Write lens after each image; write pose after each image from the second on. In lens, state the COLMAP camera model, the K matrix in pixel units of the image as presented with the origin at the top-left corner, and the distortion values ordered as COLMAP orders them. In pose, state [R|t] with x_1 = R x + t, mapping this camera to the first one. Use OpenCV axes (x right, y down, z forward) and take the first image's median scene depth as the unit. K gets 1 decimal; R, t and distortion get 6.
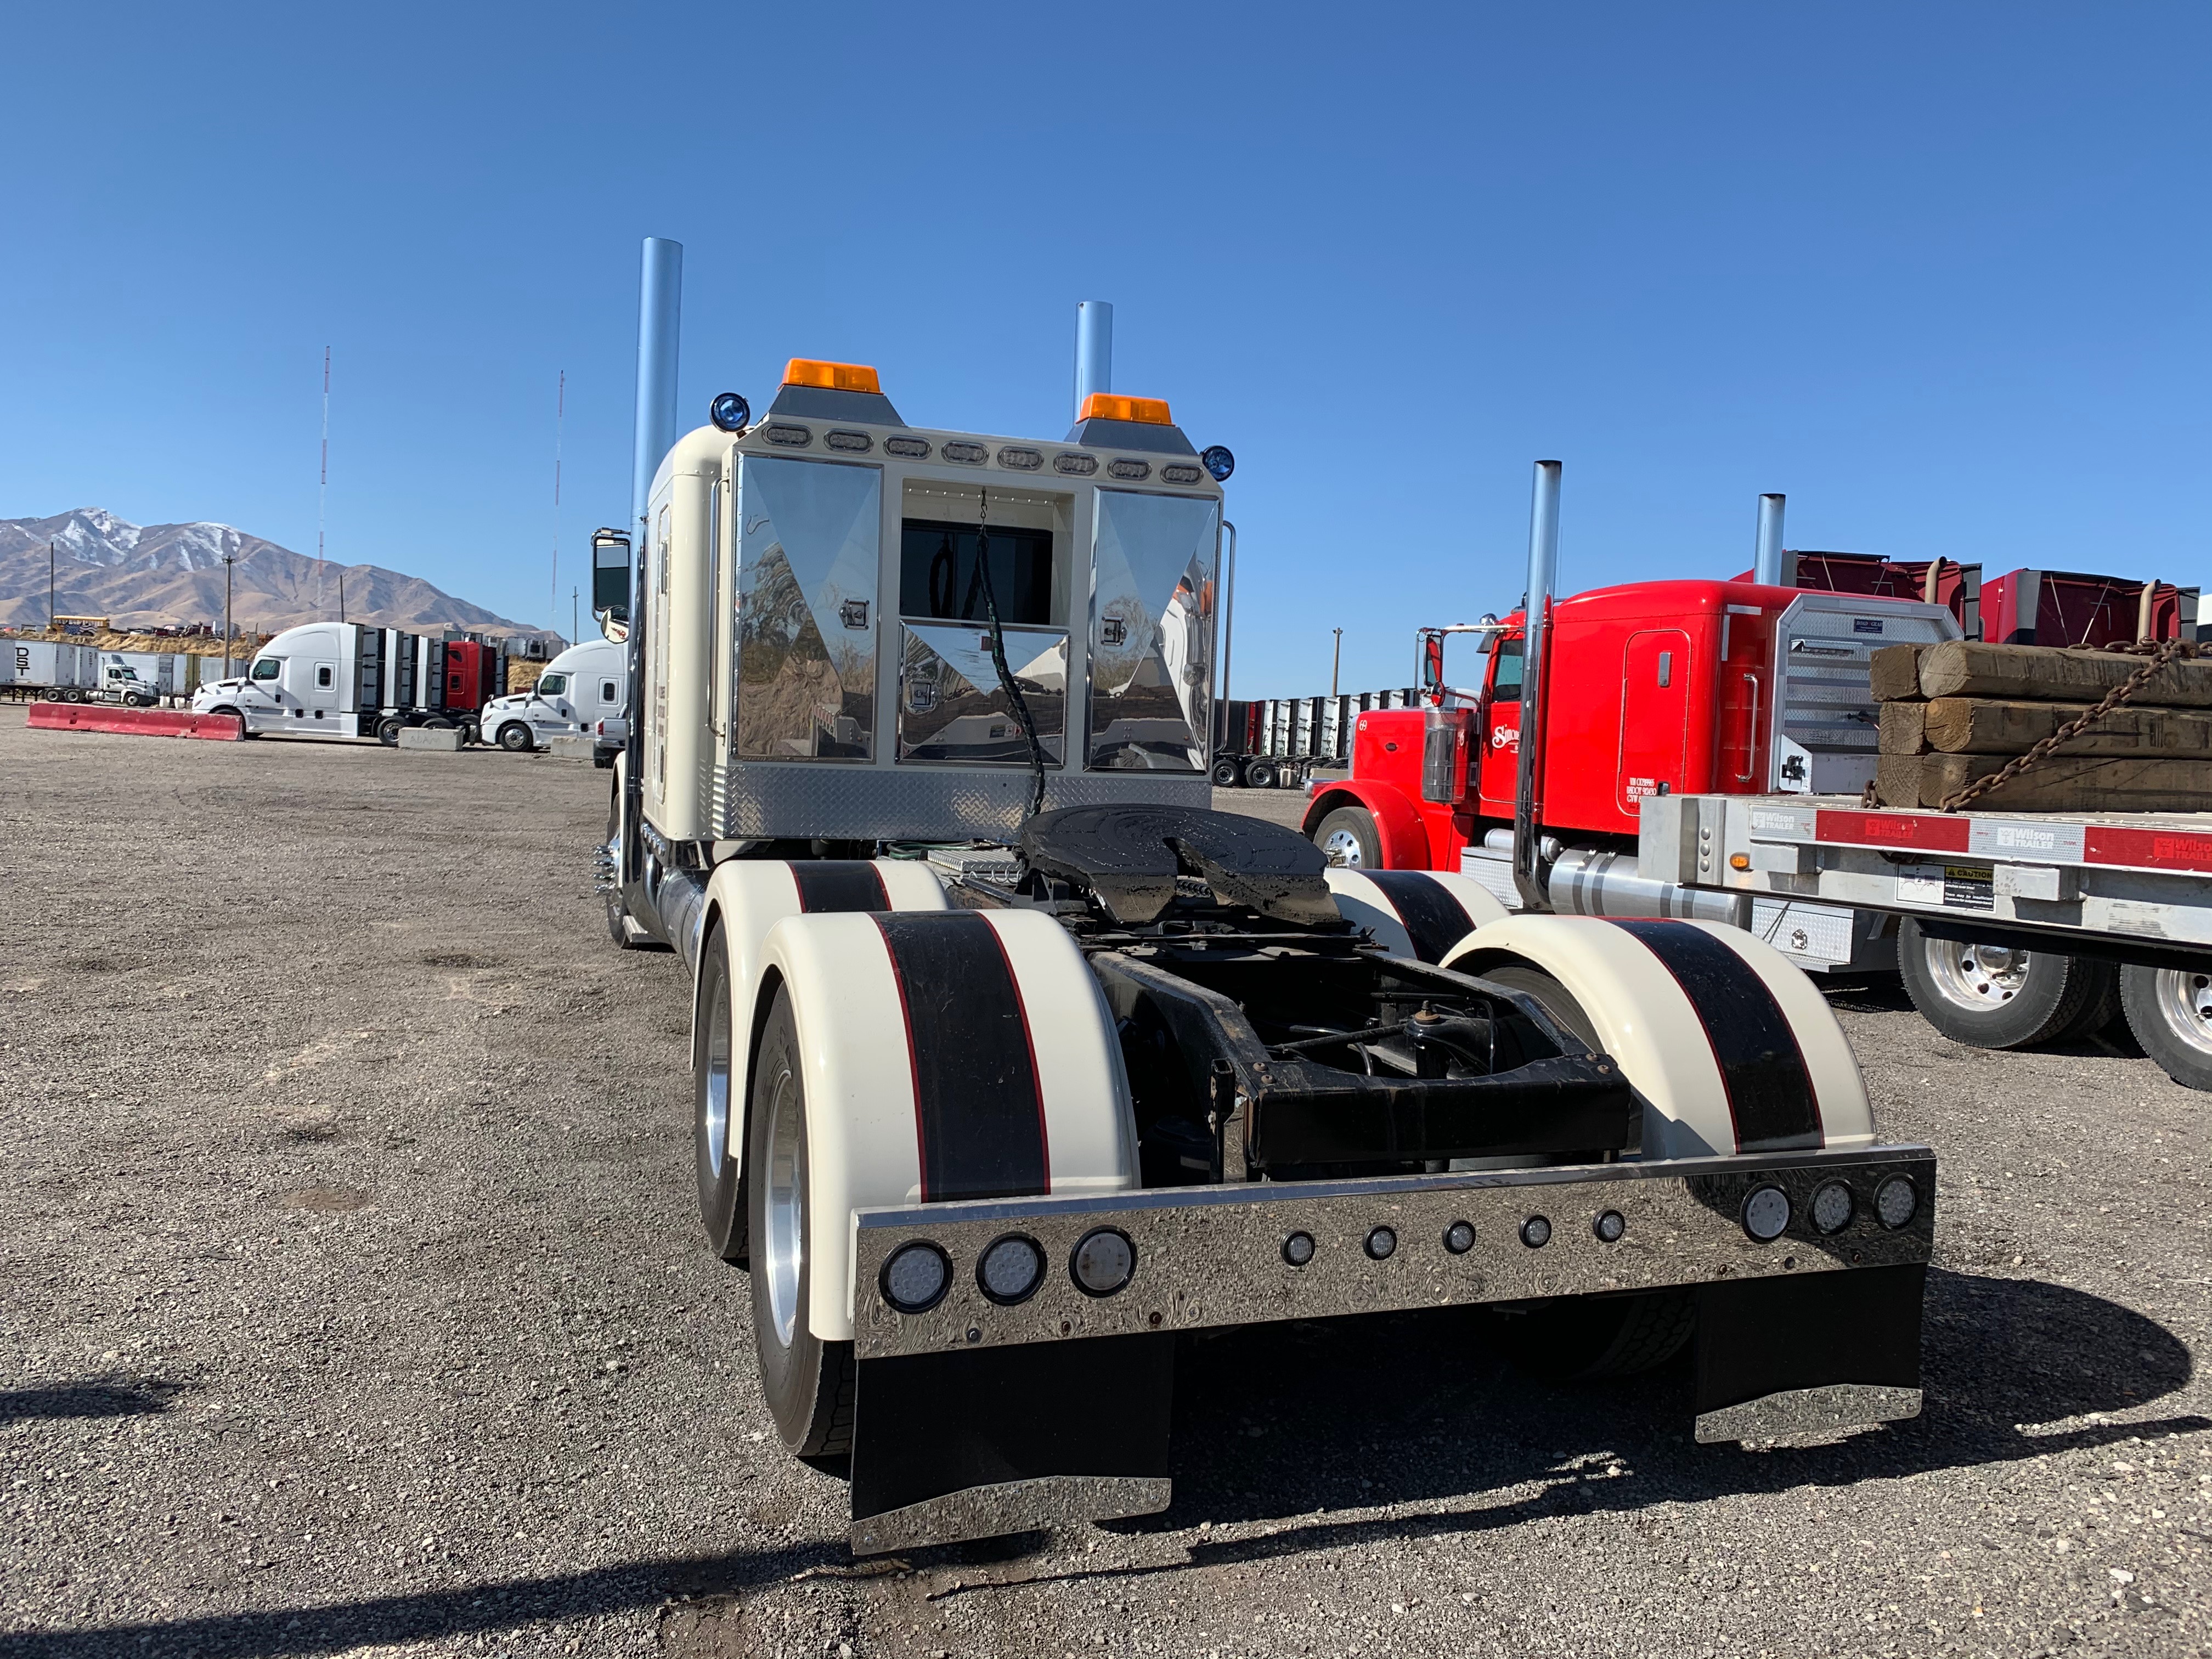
lens RADIAL K [[1699.8, 0, 1039.9], [0, 1699.8, 703.1], [0, 0, 1]] dist [0.180305, -0.217691]
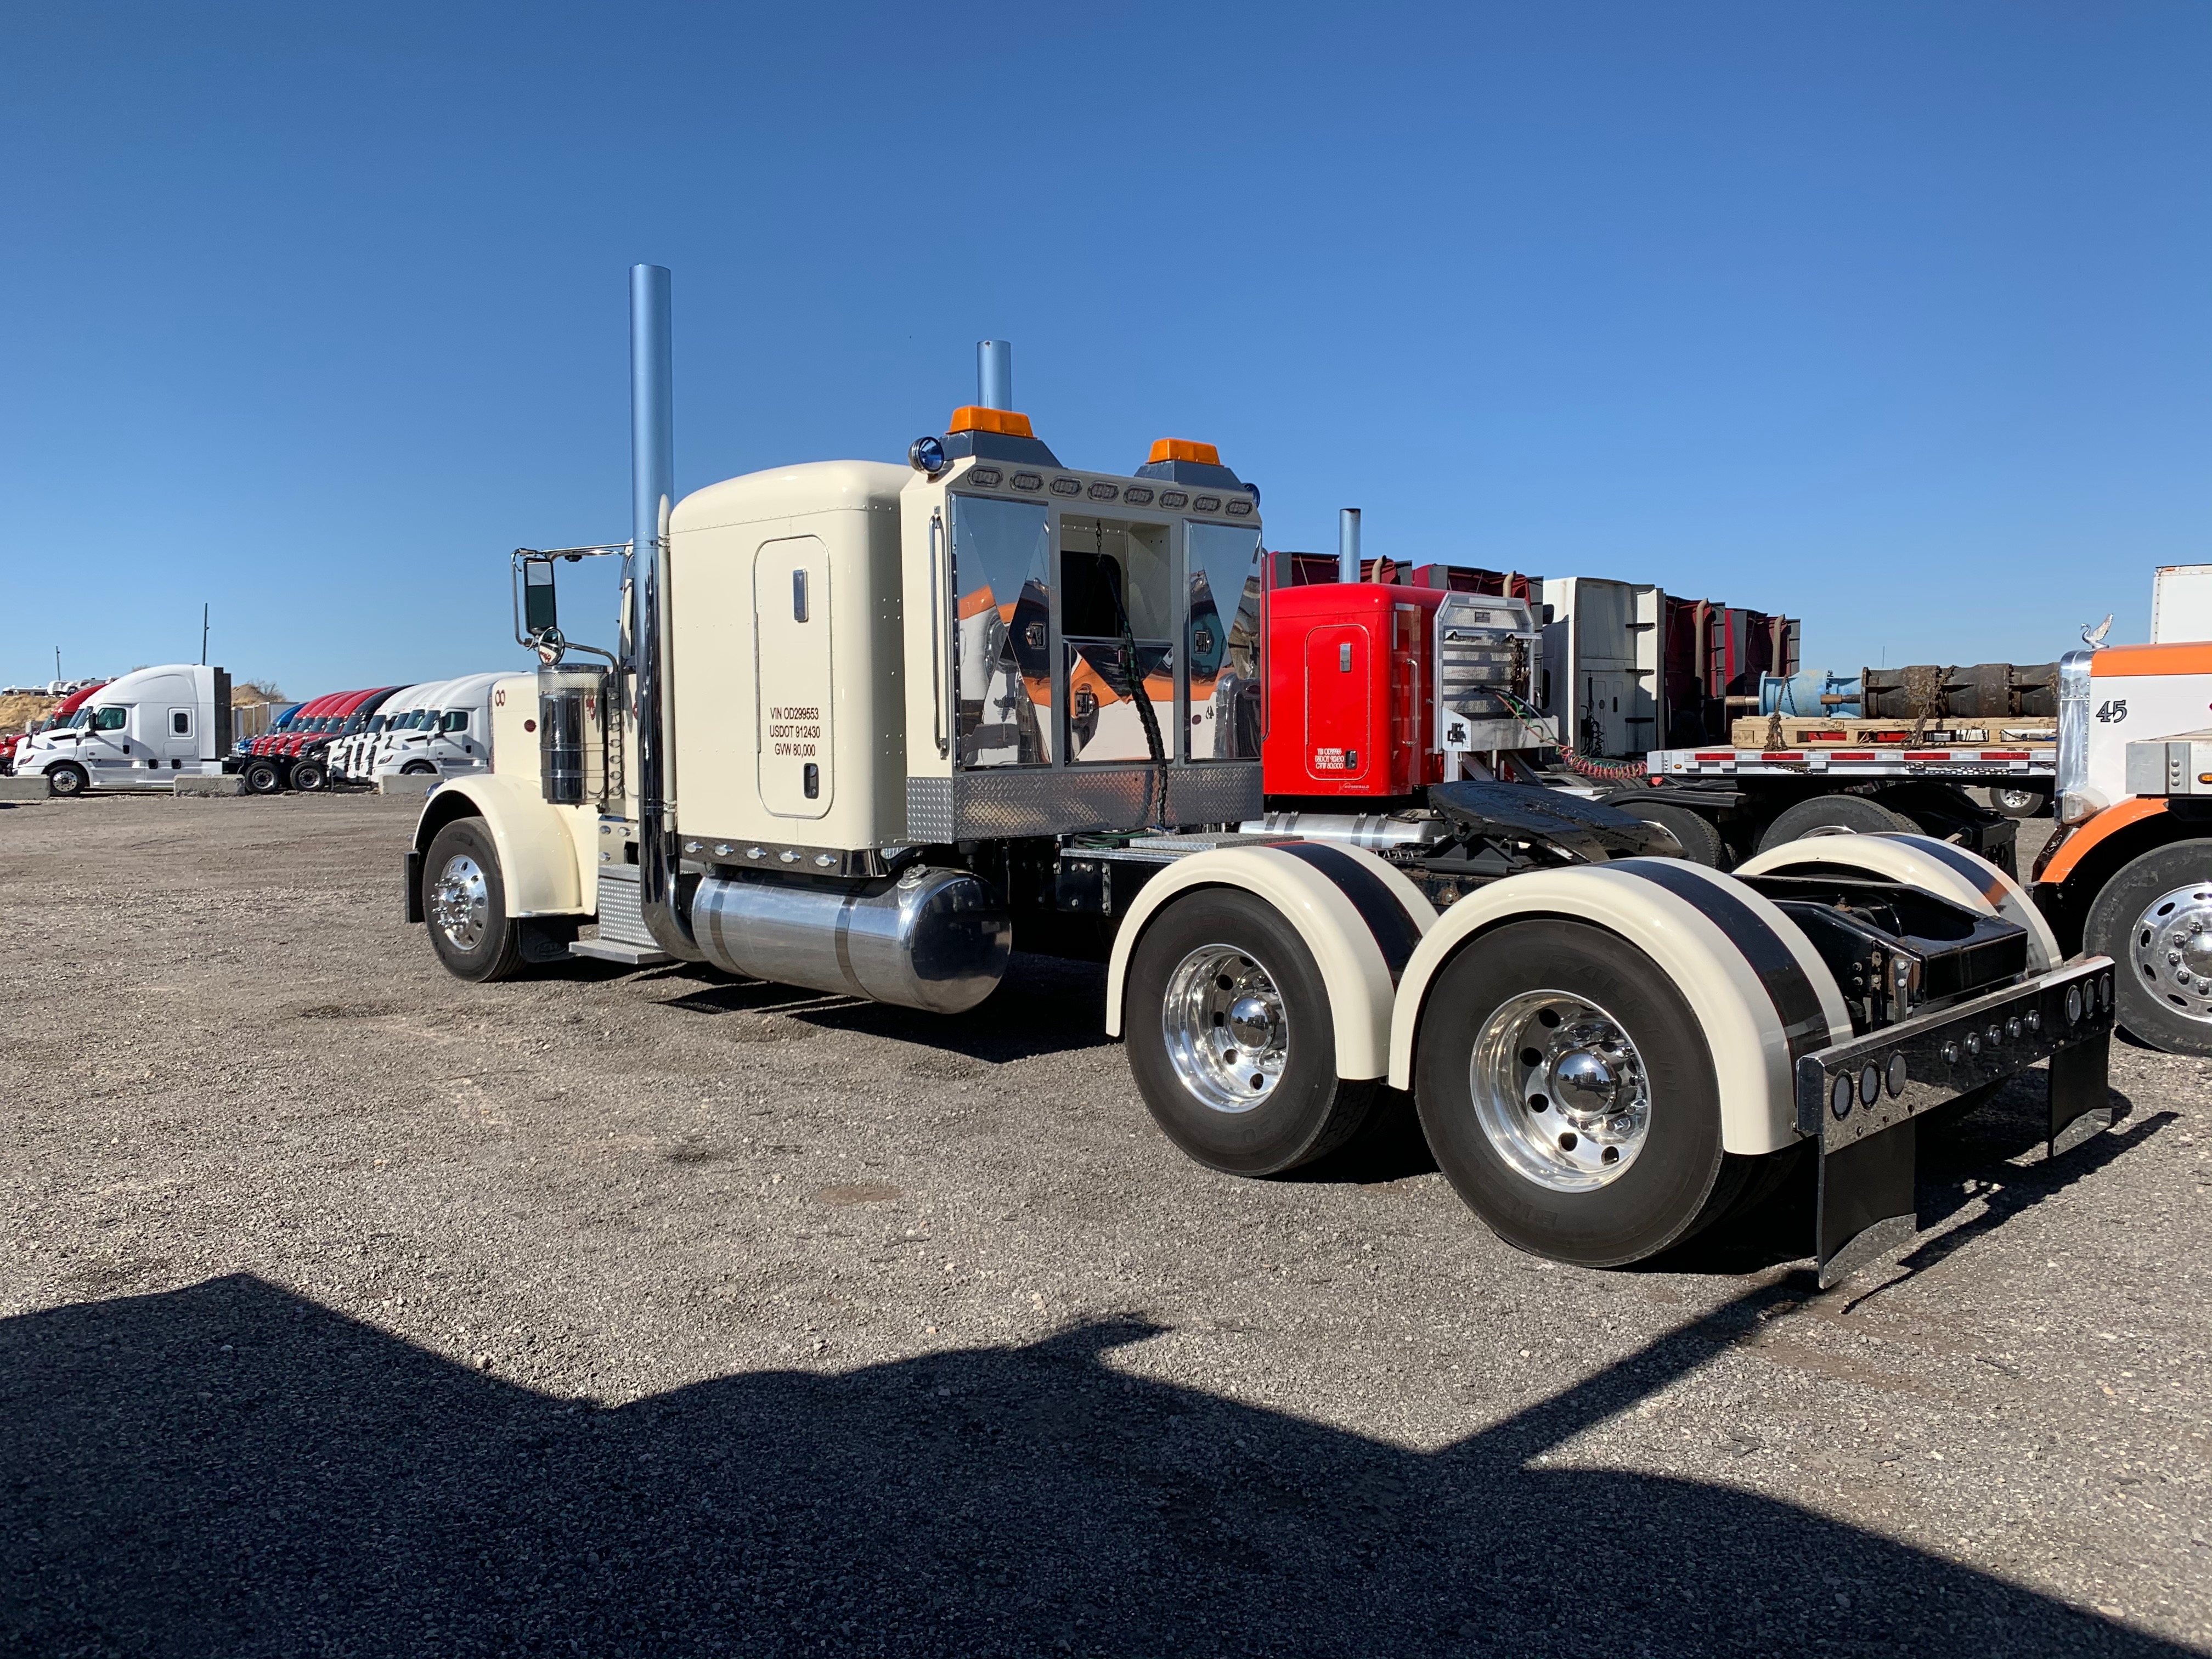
lens RADIAL K [[1684.3, 0, 1092.6], [0, 1684.3, 821.4], [0, 0, 1]] dist [0.021934, -0.014943]
pose [[0.911010, -0.077539, 0.405029, -0.338373], [0.046398, 0.995200, 0.086161, -0.017928], [-0.409765, -0.059701, 0.910235, -0.008508]]
